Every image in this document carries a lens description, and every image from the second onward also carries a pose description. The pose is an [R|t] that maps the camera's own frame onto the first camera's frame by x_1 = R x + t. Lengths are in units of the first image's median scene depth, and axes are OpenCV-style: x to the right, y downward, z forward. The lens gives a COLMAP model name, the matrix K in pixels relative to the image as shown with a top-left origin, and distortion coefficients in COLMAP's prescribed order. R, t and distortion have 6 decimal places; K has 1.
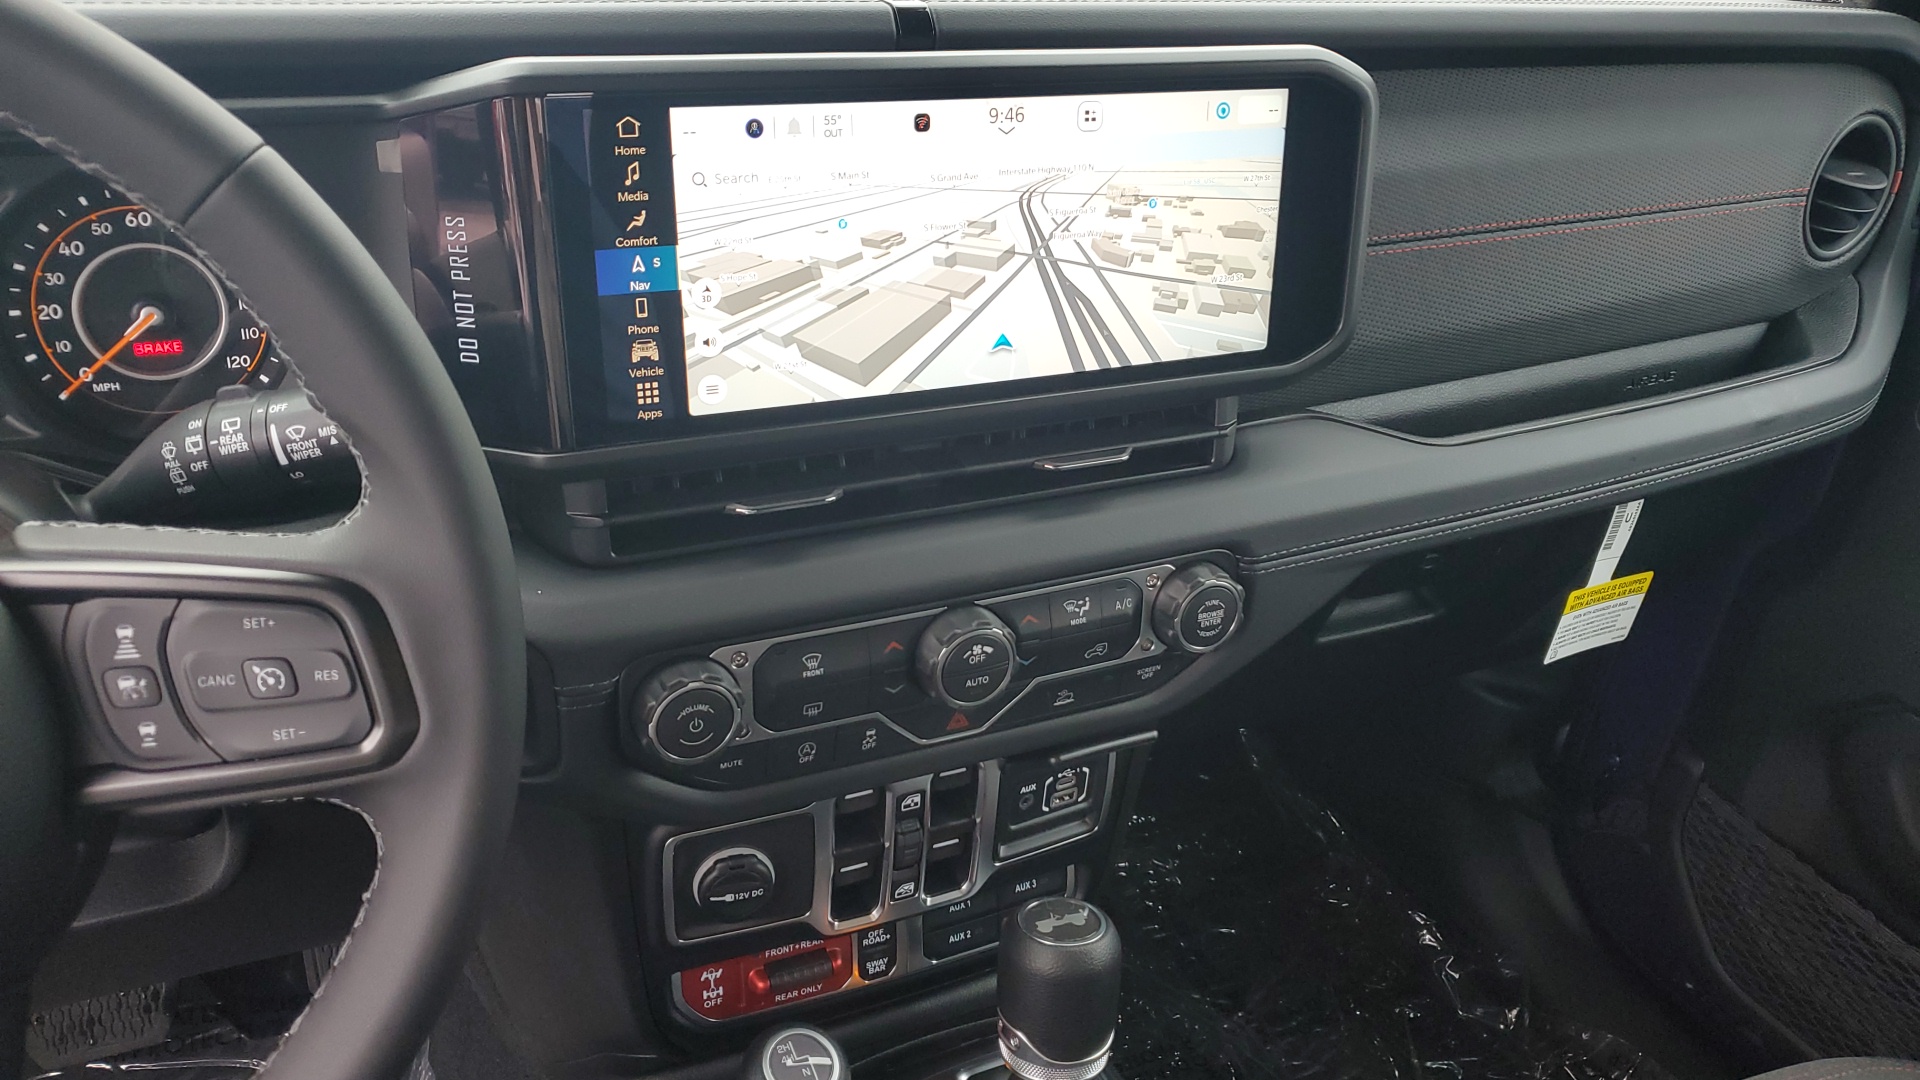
lens RADIAL K [[1472.8, 0, 950.3], [0, 1472.8, 540.0], [0, 0, 1]] dist [0.036669, -0.044124]
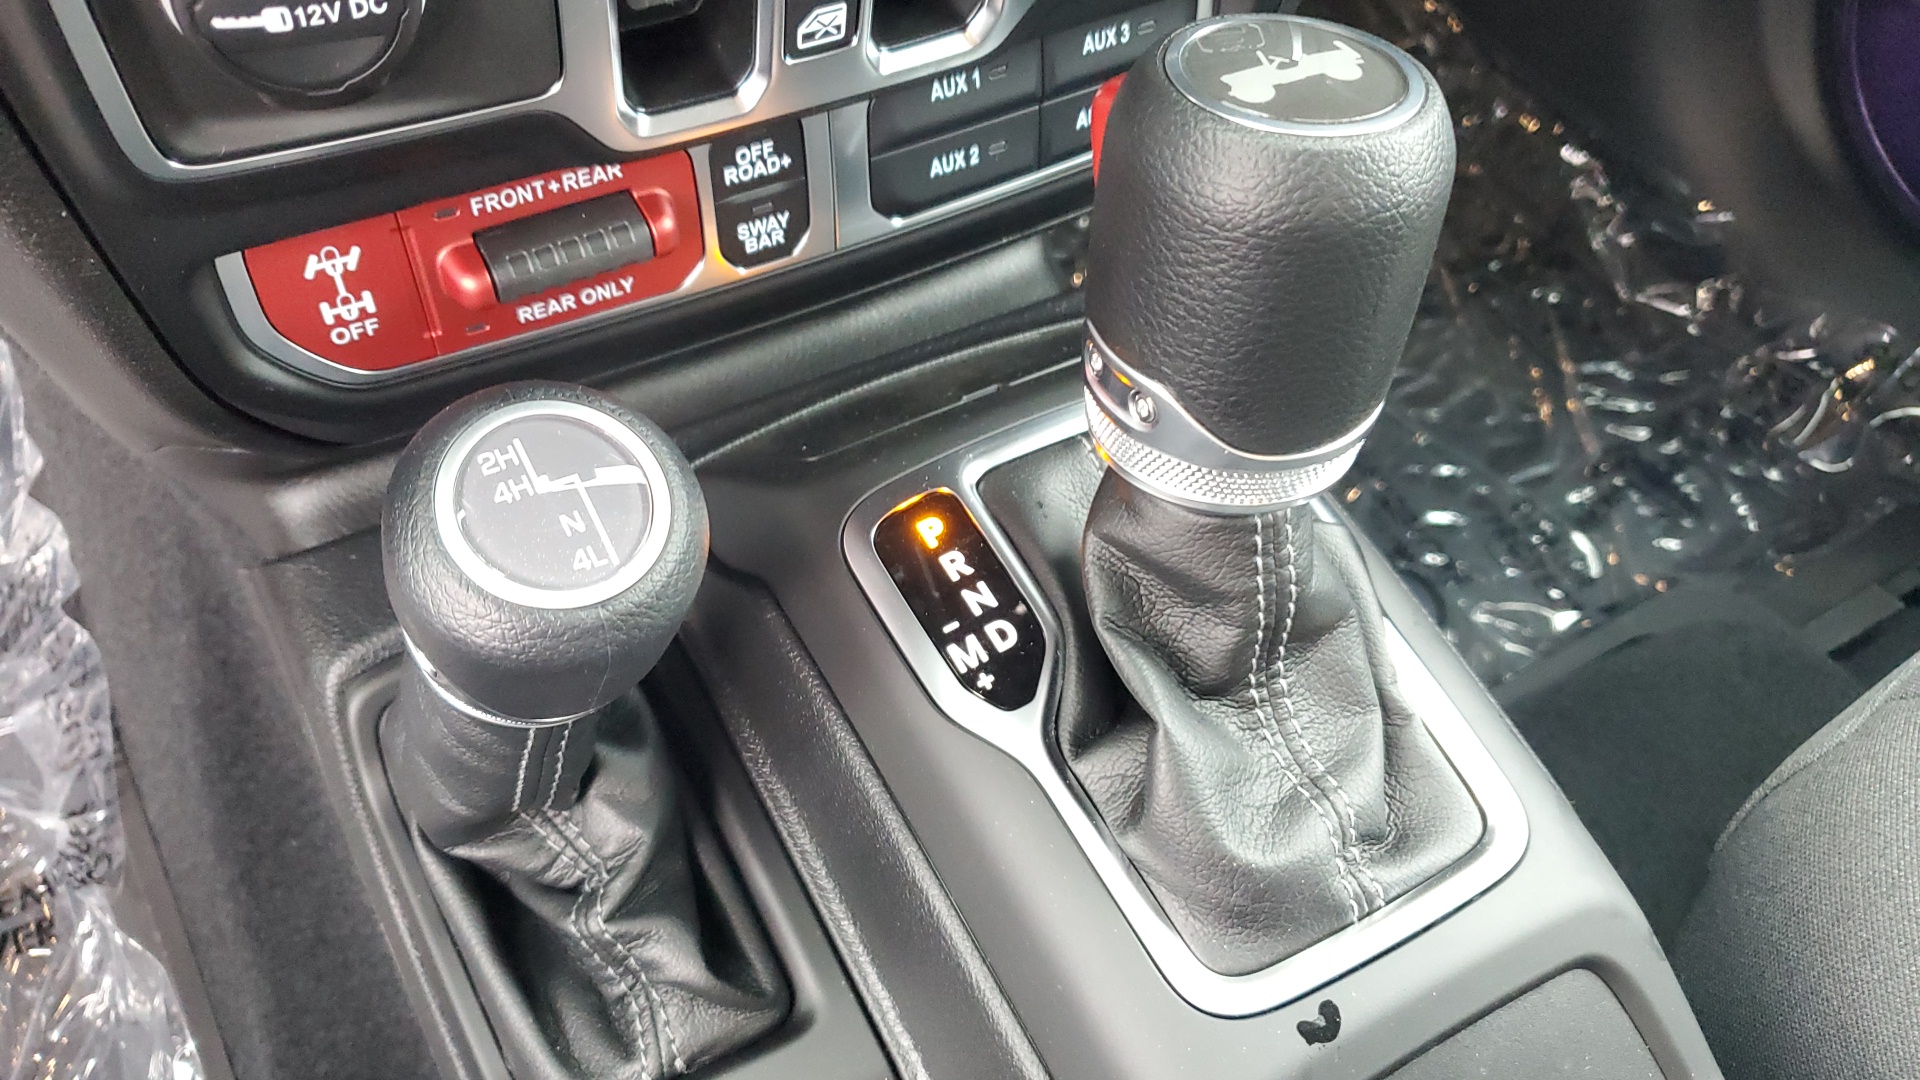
lens RADIAL K [[1472.8, 0, 941.7], [0, 1472.8, 554.0], [0, 0, 1]] dist [0.036669, -0.044124]
pose [[0.997631, -0.043258, 0.053485, -0.030374], [0.014345, 0.891261, 0.453264, 0.214175], [-0.067276, -0.451423, 0.889770, 0.691743]]
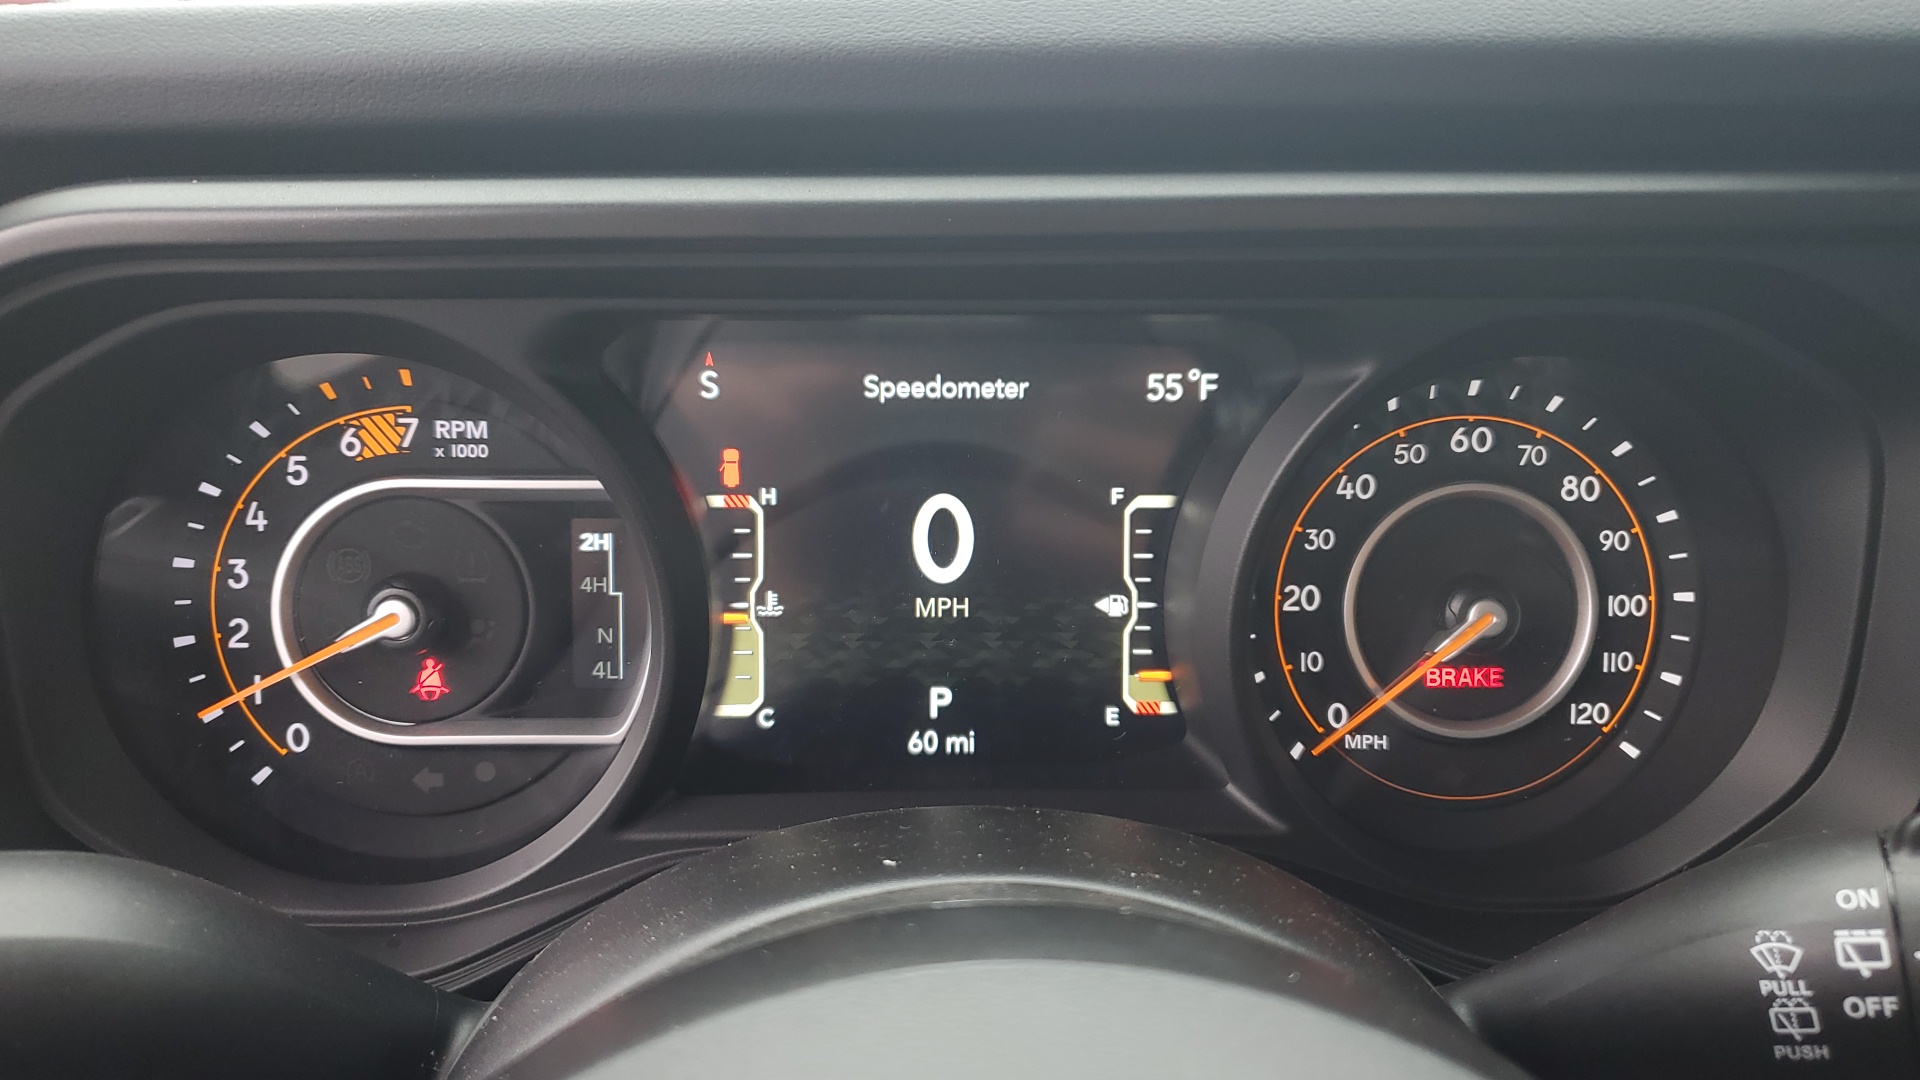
lens RADIAL K [[1472.8, 0, 949.3], [0, 1472.8, 582.5], [0, 0, 1]] dist [0.036669, -0.044124]
pose [[0.924712, 0.067358, -0.374660, -0.458569], [-0.131252, 0.980283, -0.147710, -0.054306], [0.357324, 0.185764, 0.915320, 0.398856]]
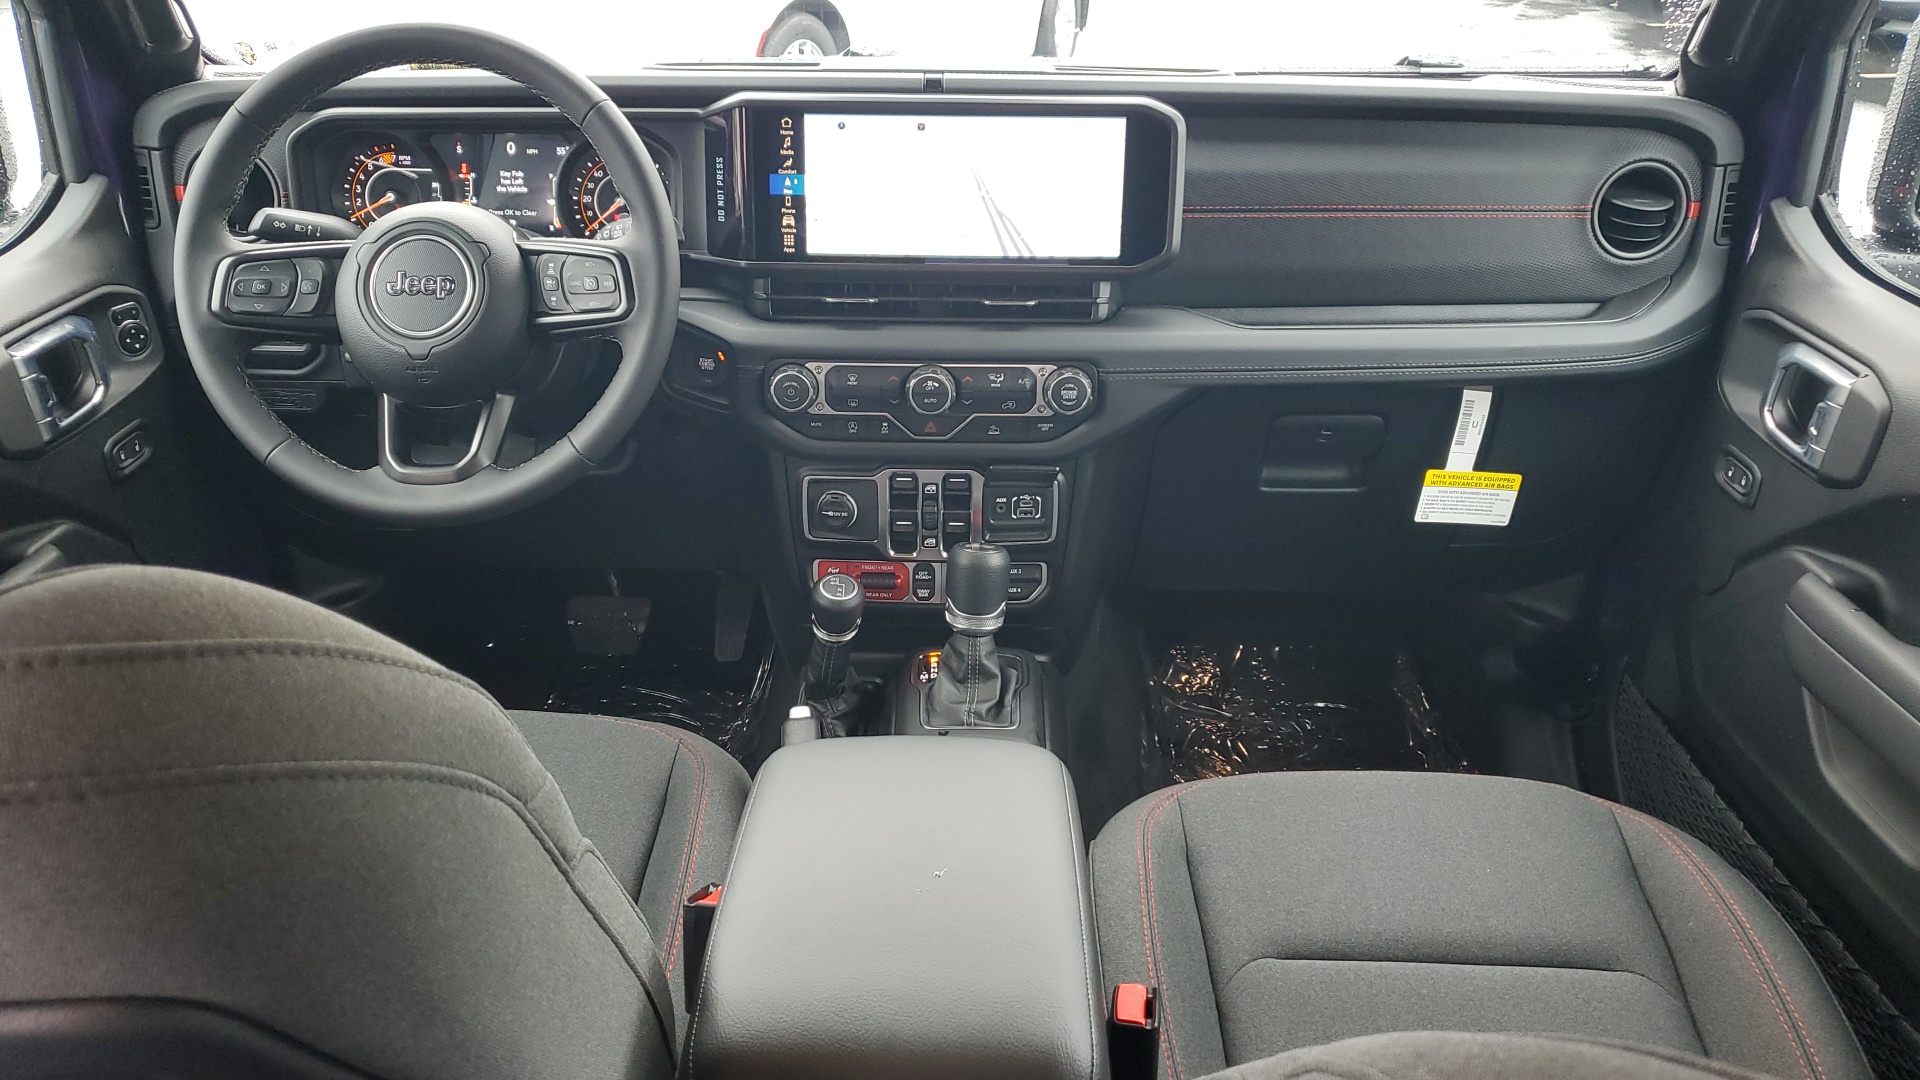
lens RADIAL K [[1472.8, 0, 936.4], [0, 1472.8, 574.1], [0, 0, 1]] dist [0.036669, -0.044124]
pose [[0.896003, 0.130933, -0.424307, 0.913135], [-0.161029, 0.986304, -0.035689, 0.400821], [0.413822, 0.100303, 0.904815, -0.811818]]
